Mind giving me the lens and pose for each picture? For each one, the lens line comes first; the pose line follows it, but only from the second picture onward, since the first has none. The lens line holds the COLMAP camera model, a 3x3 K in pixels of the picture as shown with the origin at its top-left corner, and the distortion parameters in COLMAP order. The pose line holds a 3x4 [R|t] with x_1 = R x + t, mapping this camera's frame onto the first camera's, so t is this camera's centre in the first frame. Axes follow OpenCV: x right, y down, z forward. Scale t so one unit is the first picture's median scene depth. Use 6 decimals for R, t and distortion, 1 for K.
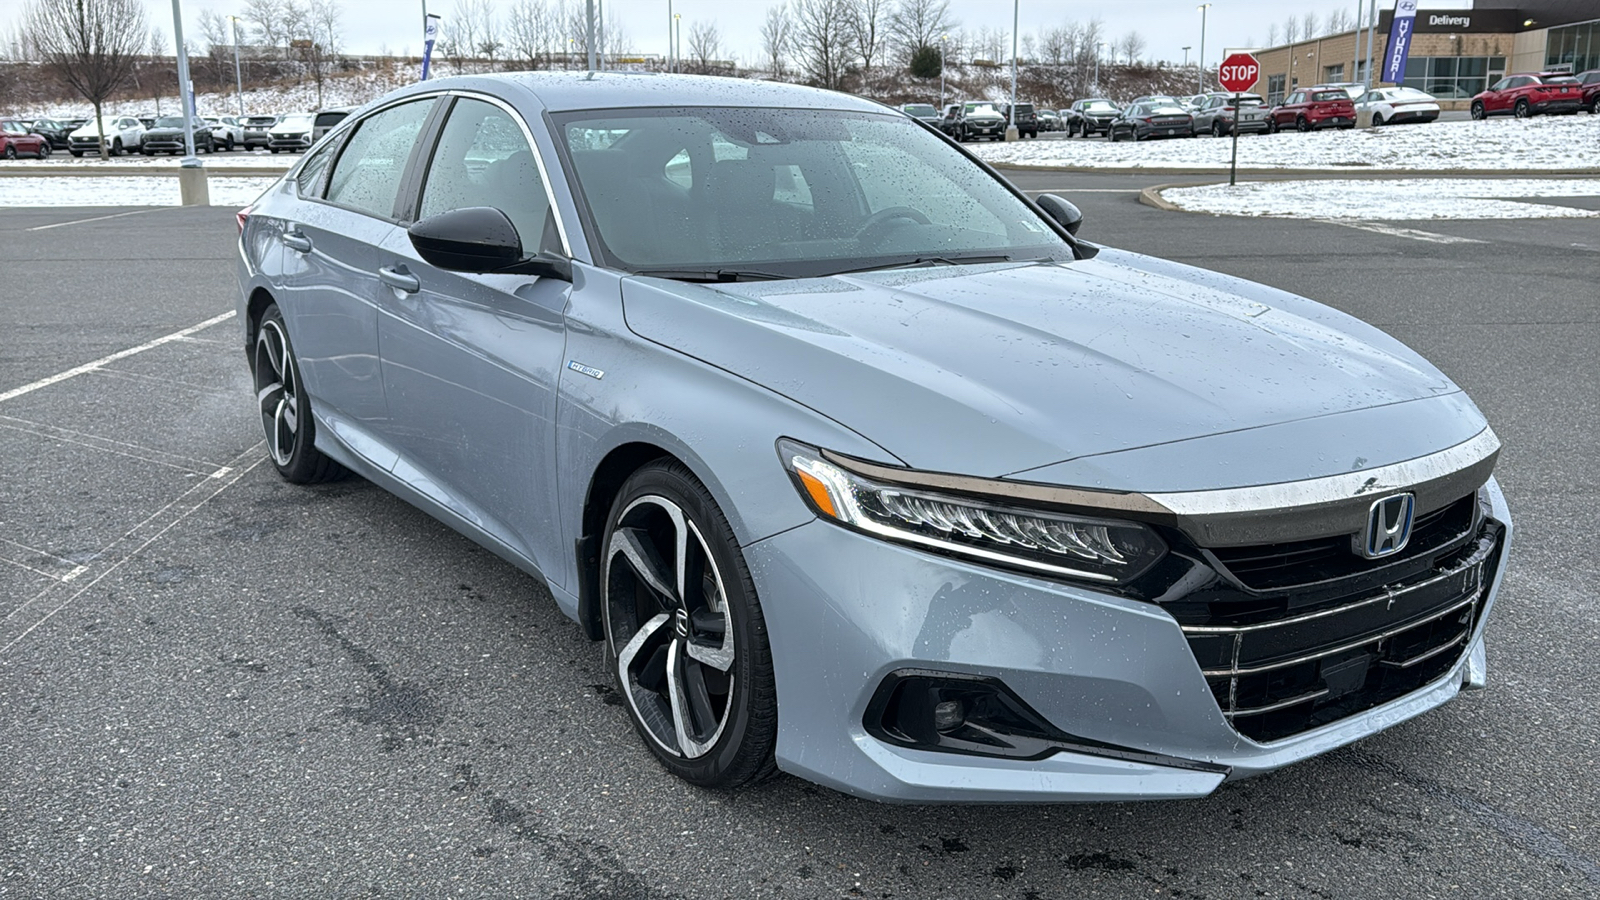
lens RADIAL K [[1355.1, 0, 771.7], [0, 1355.1, 472.3], [0, 0, 1]] dist [0.091114, -0.152518]
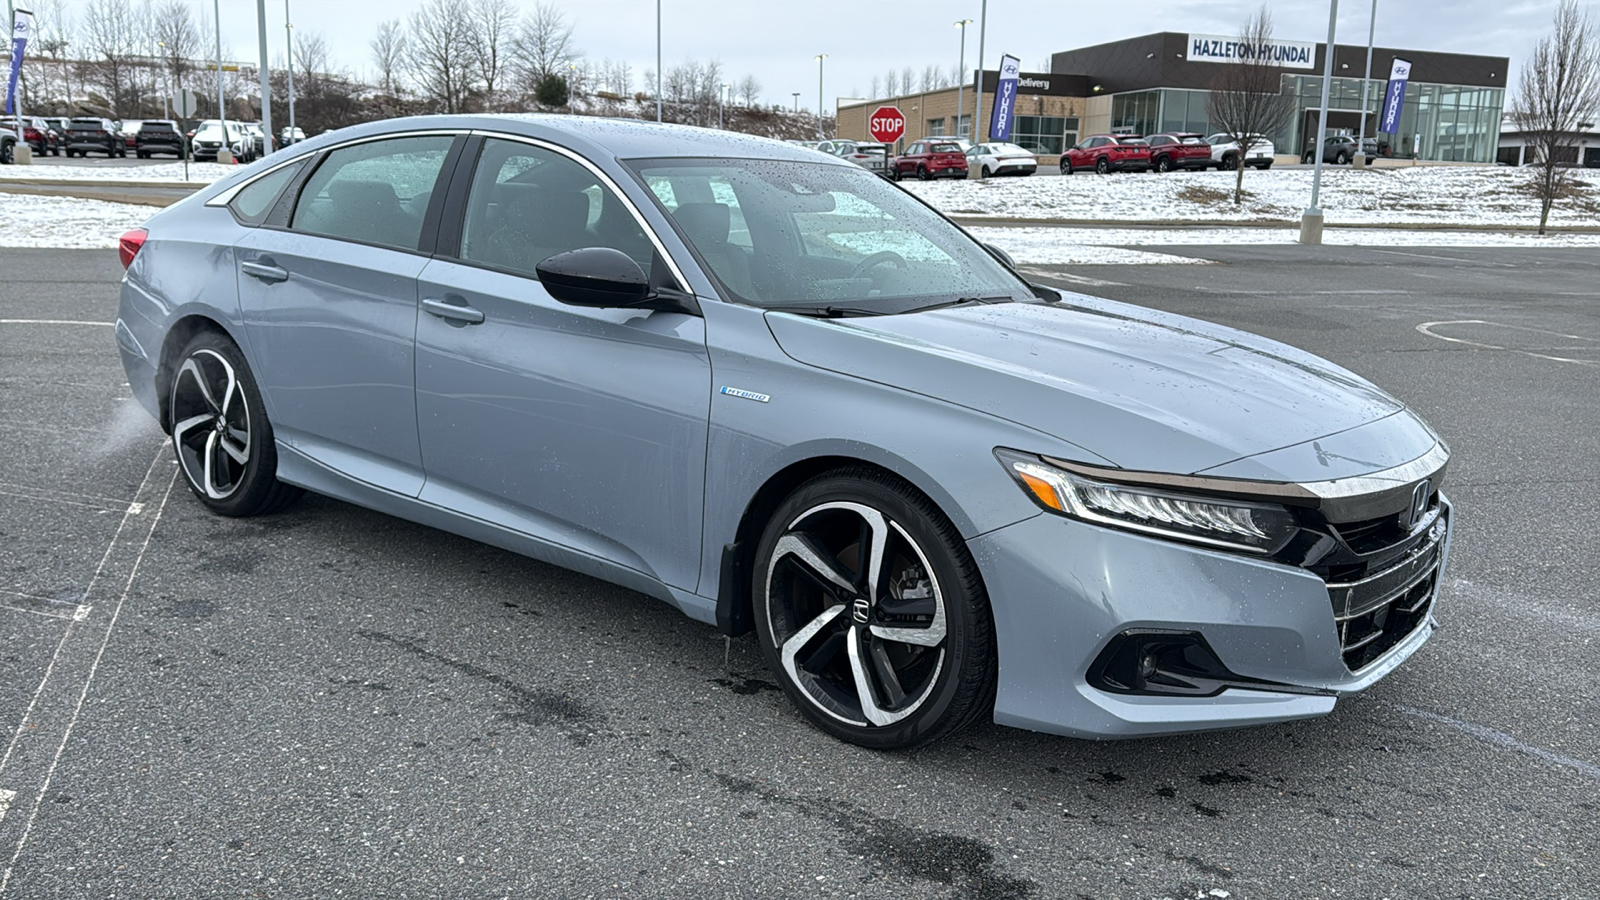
lens RADIAL K [[1348.1, 0, 806.7], [0, 1348.1, 488.2], [0, 0, 1]] dist [0.156611, -0.300050]
pose [[0.956015, -0.027162, 0.292057, -0.025160], [0.030141, 0.999529, -0.005705, 0.000612], [-0.291765, 0.014257, 0.956384, -0.005247]]
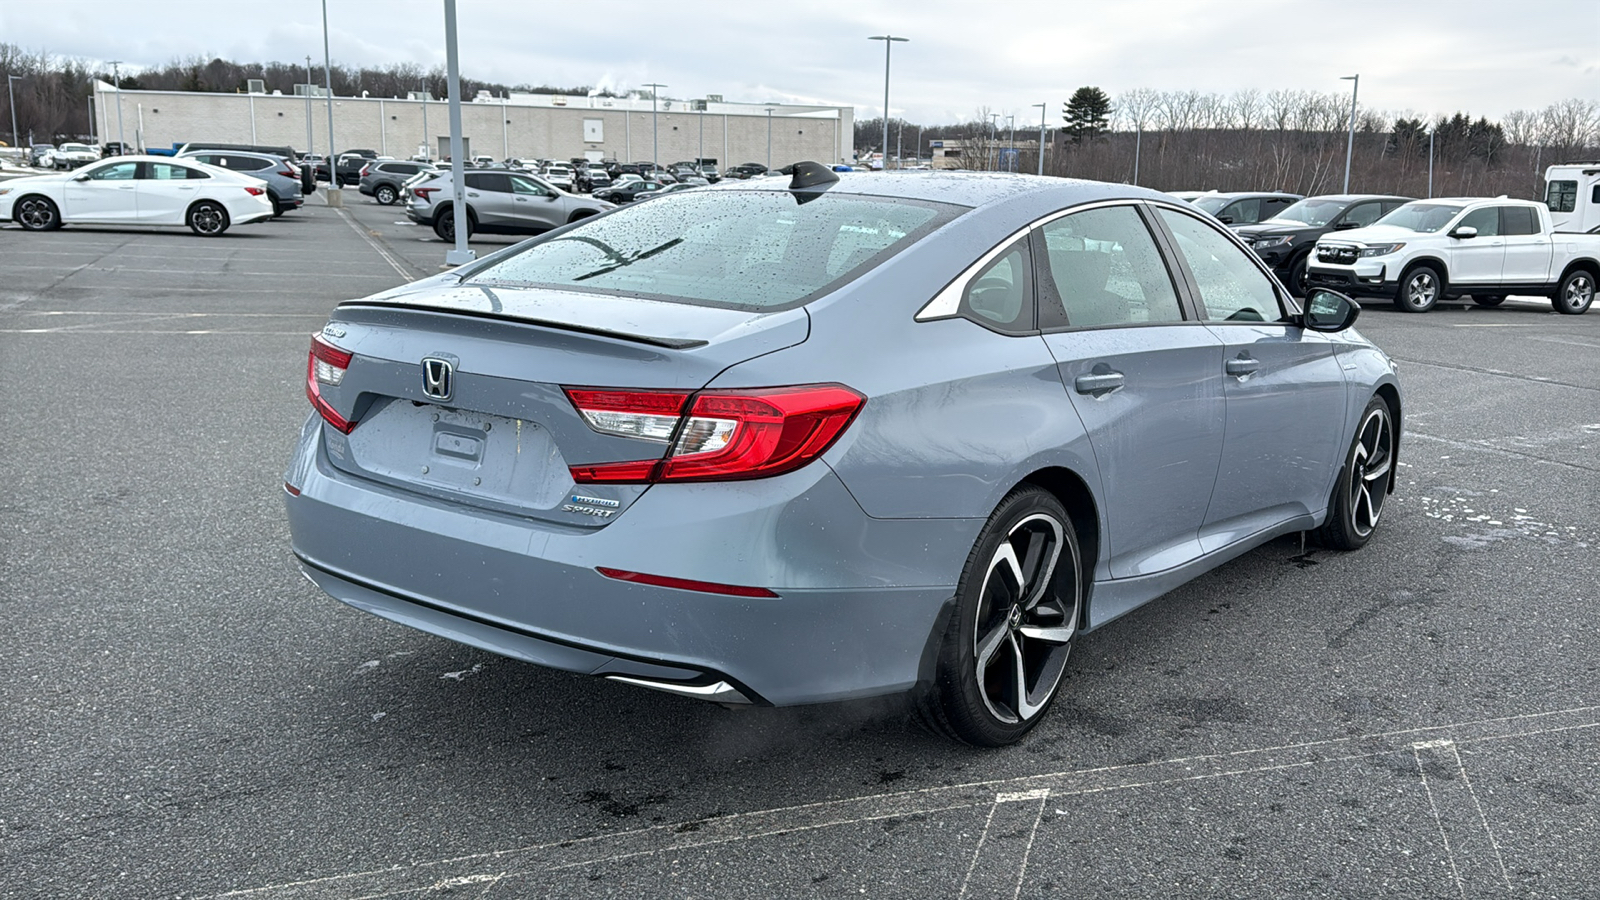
lens RADIAL K [[1346.0, 0, 830.3], [0, 1346.0, 449.4], [0, 0, 1]] dist [0.160195, -0.280843]
pose [[-0.321987, -0.183186, 0.928852, -0.097856], [0.192160, 0.948035, 0.253582, -0.034063], [-0.927037, 0.260139, -0.270054, 0.129780]]
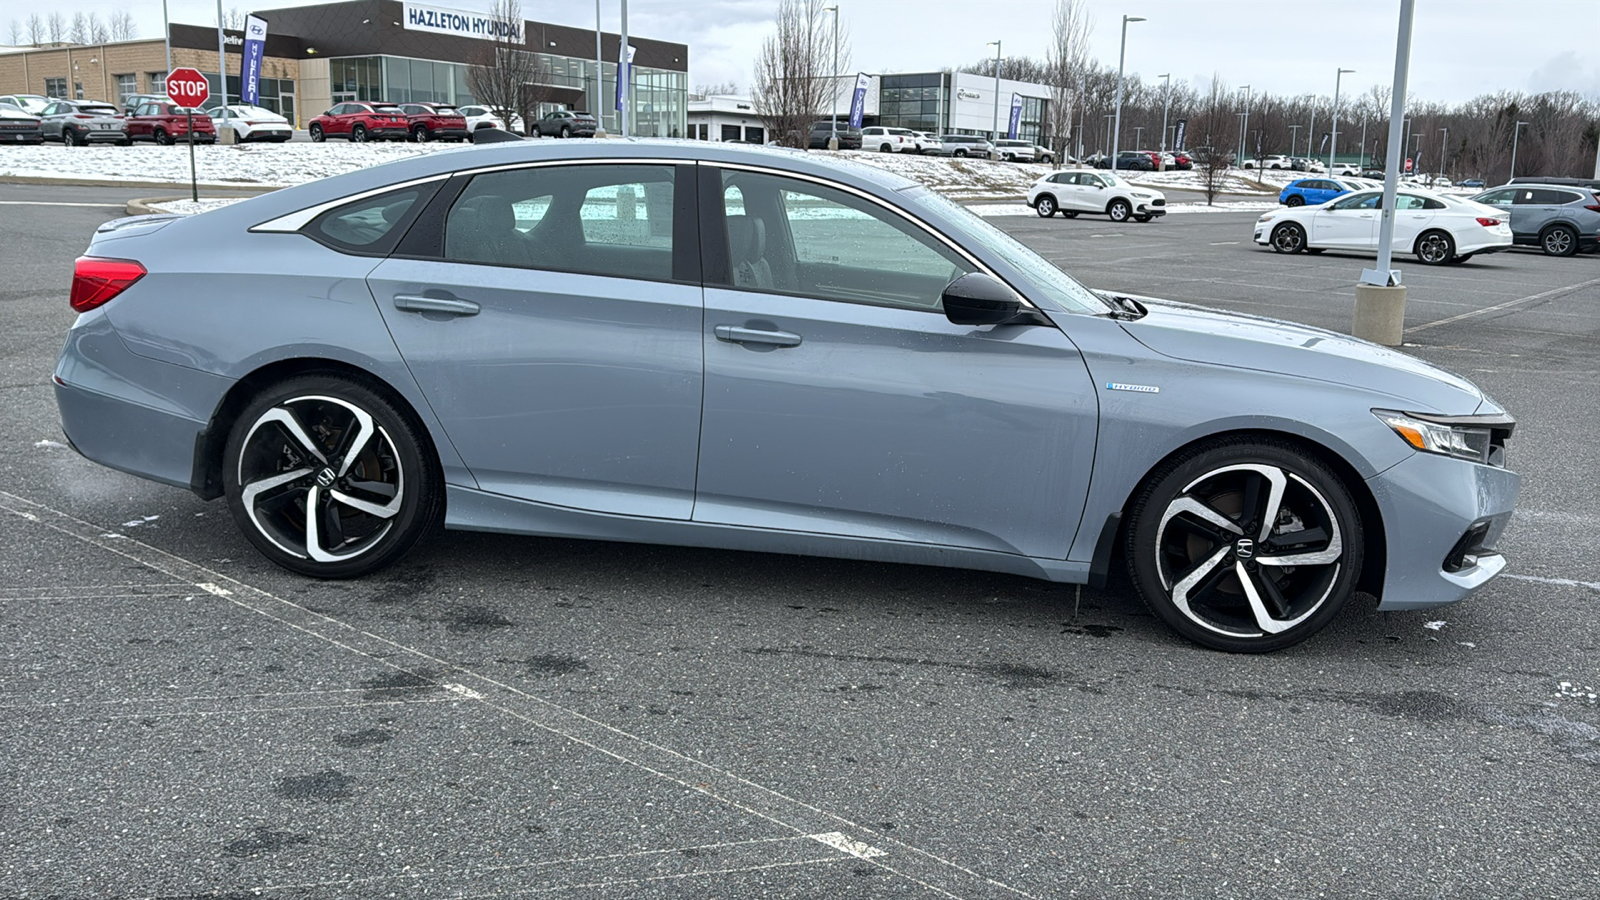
lens RADIAL K [[1346.0, 0, 830.3], [0, 1346.0, 449.4], [0, 0, 1]] dist [0.160195, -0.280843]
pose [[0.638068, -0.122067, 0.760243, -0.083566], [0.140133, 0.989274, 0.041229, -0.006872], [-0.757121, 0.080229, 0.648330, 0.020715]]
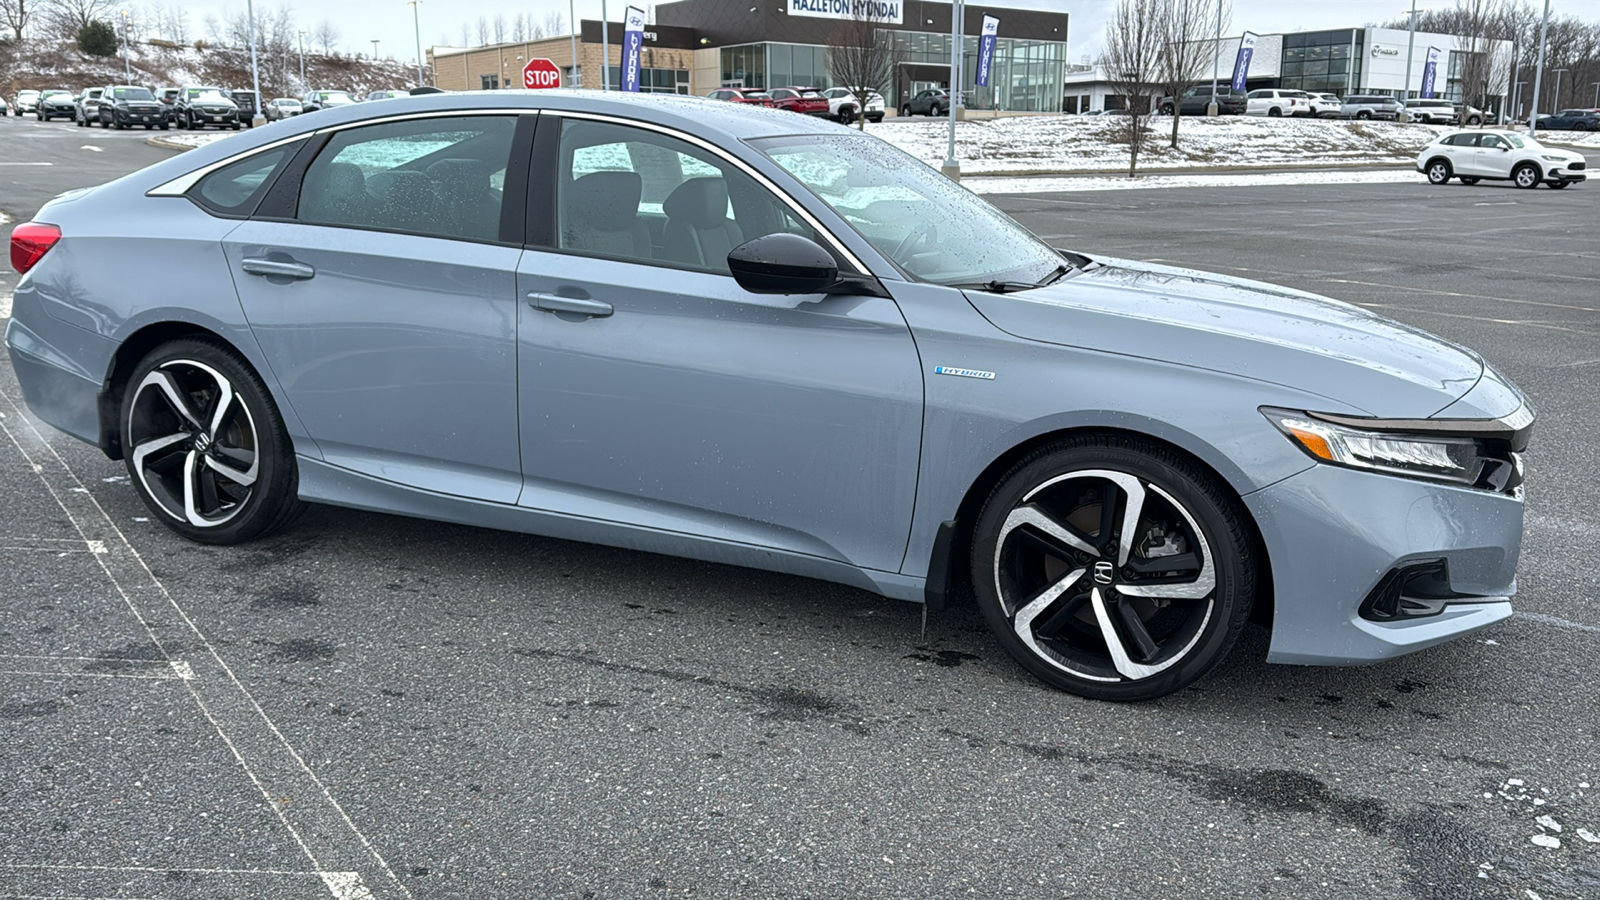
lens RADIAL K [[1348.3, 0, 819.2], [0, 1348.3, 477.9], [0, 0, 1]] dist [0.159379, -0.284081]
pose [[0.830462, -0.114468, 0.545188, -0.052520], [0.110487, 0.993064, 0.040204, -0.002847], [-0.546008, 0.026849, 0.837349, 0.006786]]
